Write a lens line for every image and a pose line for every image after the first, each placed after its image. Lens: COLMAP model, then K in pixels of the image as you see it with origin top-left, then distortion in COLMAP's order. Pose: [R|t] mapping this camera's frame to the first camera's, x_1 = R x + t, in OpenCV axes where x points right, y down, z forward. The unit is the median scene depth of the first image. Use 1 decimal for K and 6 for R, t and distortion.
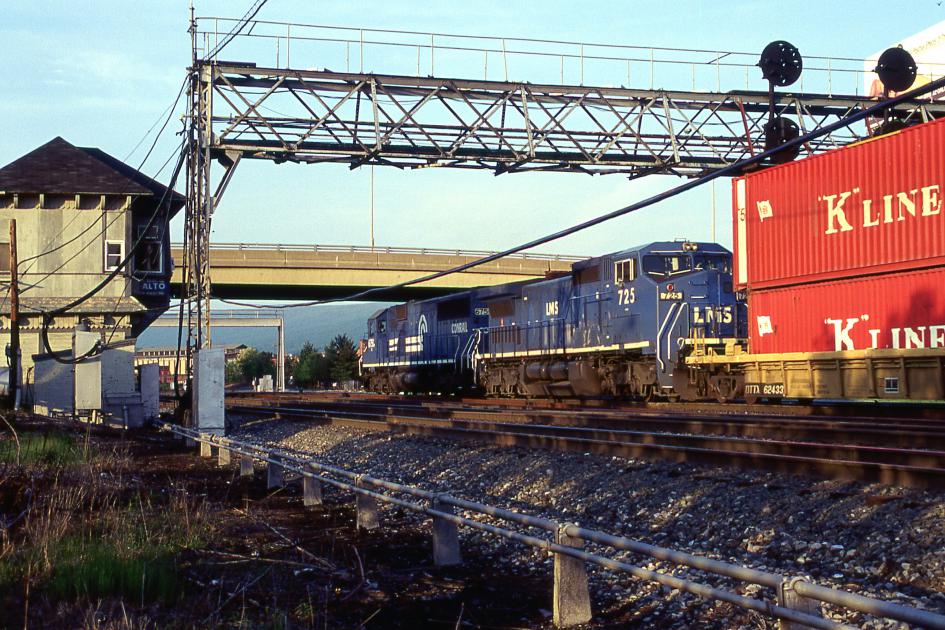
lens RADIAL K [[1623.8, 0, 472.5], [0, 1623.8, 315.0], [0, 0, 1]] dist [0.008160, 0.001931]
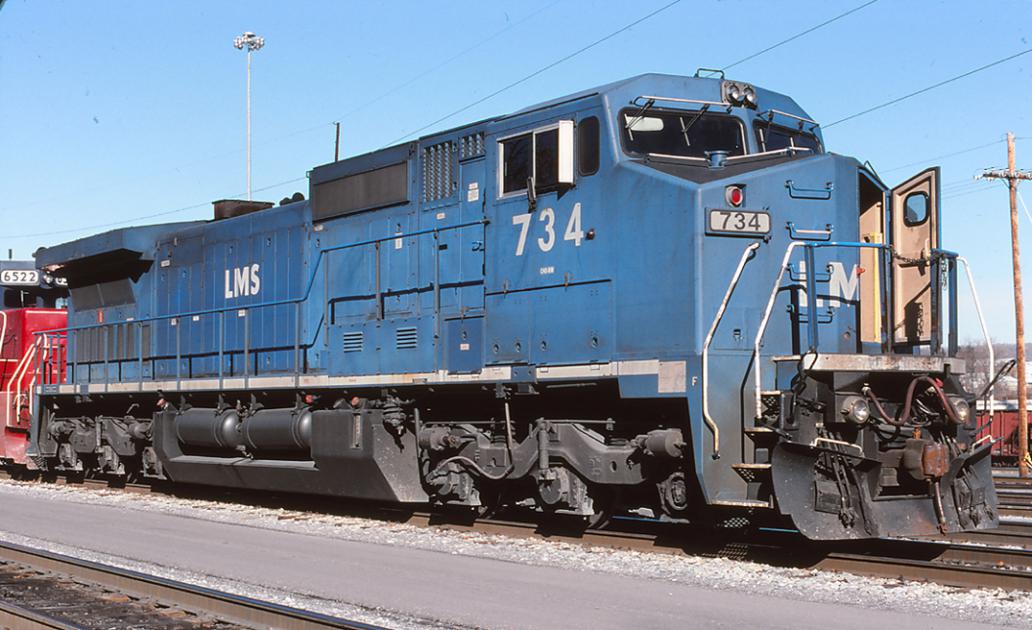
lens RADIAL K [[1573.3, 0, 516.2], [0, 1573.3, 326.9], [0, 0, 1]] dist [-0.111781, -0.011412]
pose [[0.944909, 0.023523, 0.326488, -0.019503], [-0.020941, 0.999715, -0.011421, 0.012793], [-0.326664, 0.003955, 0.945132, 0.683012]]
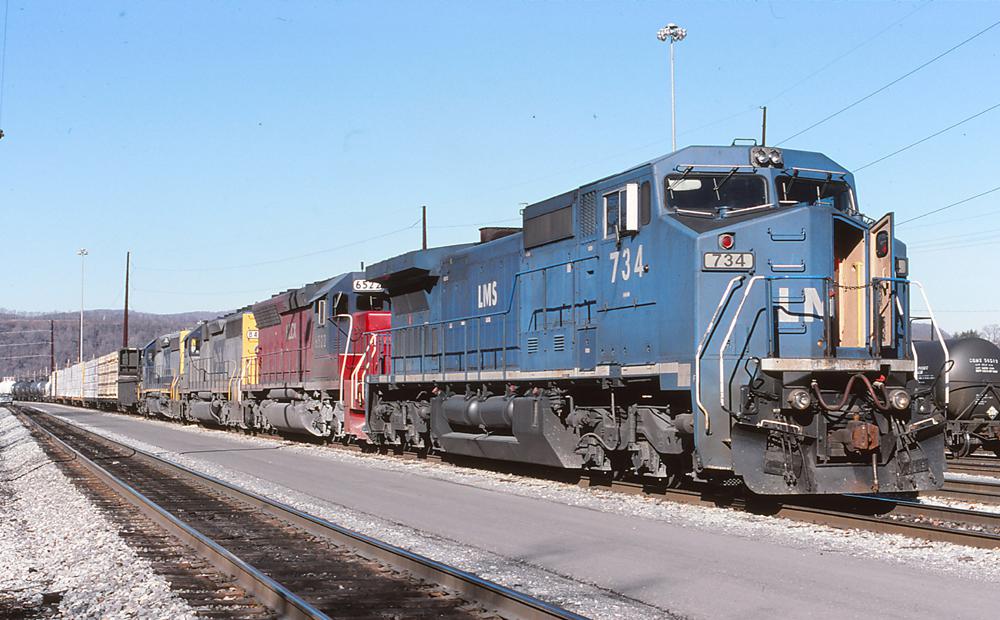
lens RADIAL K [[1626.1, 0, 500.0], [0, 1626.1, 310.0], [0, 0, 1]] dist [-0.196274, 0.000055]
pose [[0.999792, 0.006599, 0.019306, 0.049769], [-0.006543, 0.999974, -0.002954, 0.002983], [-0.019325, 0.002827, 0.999809, 0.536162]]
